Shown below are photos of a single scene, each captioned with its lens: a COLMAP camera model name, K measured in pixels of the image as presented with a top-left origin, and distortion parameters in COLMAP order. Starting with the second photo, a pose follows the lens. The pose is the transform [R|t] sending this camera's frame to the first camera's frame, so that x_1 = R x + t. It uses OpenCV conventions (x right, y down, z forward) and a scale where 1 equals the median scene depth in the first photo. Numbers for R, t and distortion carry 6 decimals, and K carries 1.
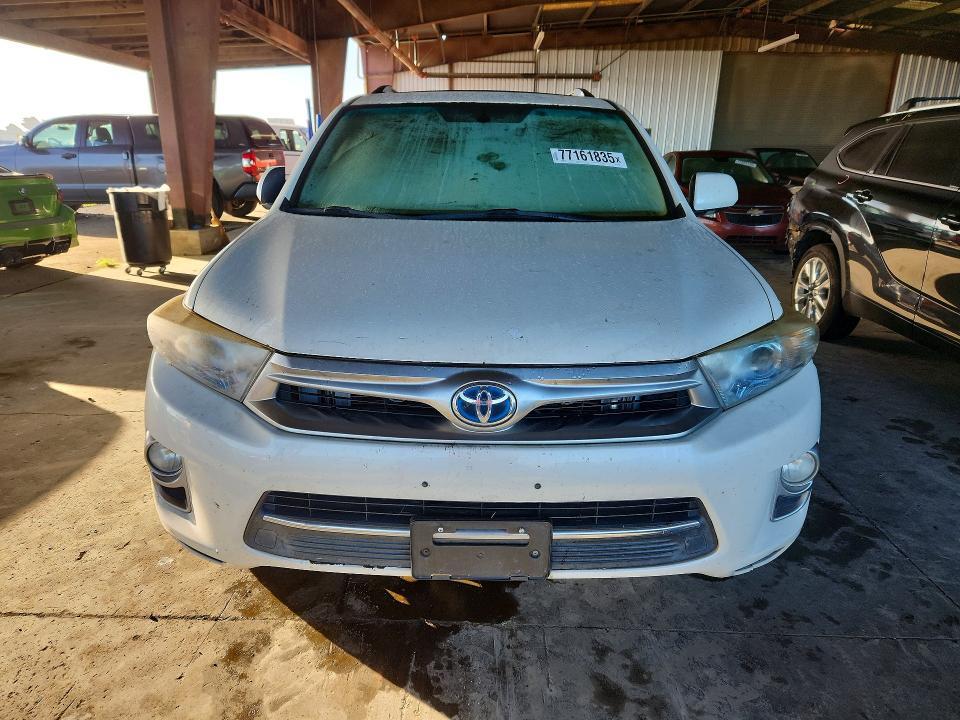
lens RADIAL K [[656.7, 0, 480.0], [0, 656.7, 360.0], [0, 0, 1]] dist [0.016711, -0.002423]
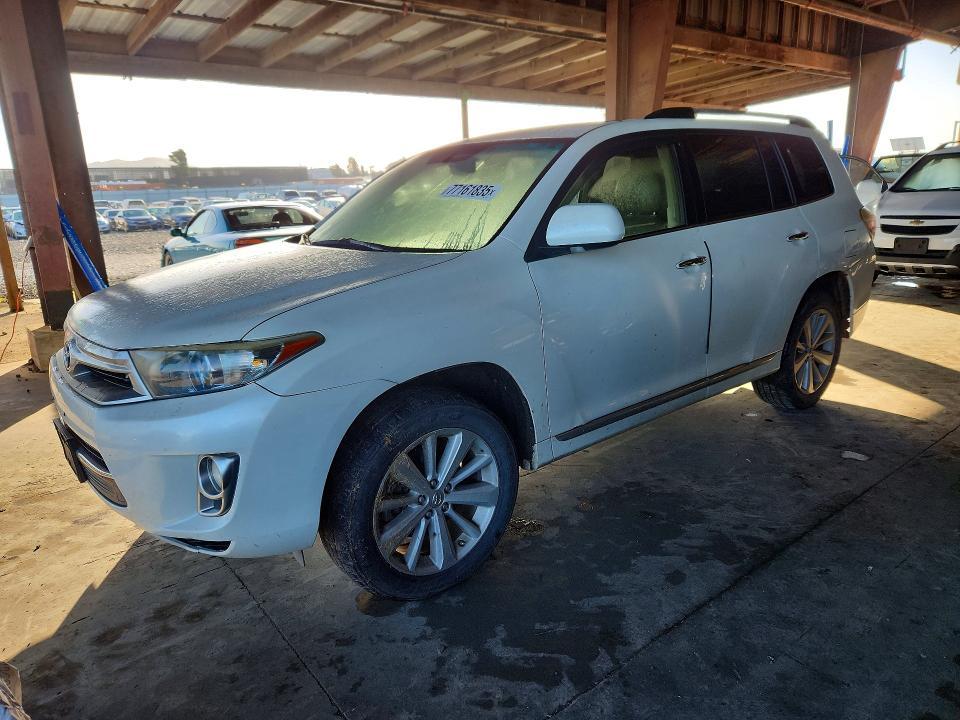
lens RADIAL K [[656.7, 0, 480.0], [0, 656.7, 360.0], [0, 0, 1]] dist [0.016711, -0.002423]
pose [[0.642182, 0.160082, -0.749651, 0.900481], [-0.191053, 0.980515, 0.045716, -0.092794], [0.742362, 0.113865, 0.660253, 0.333208]]
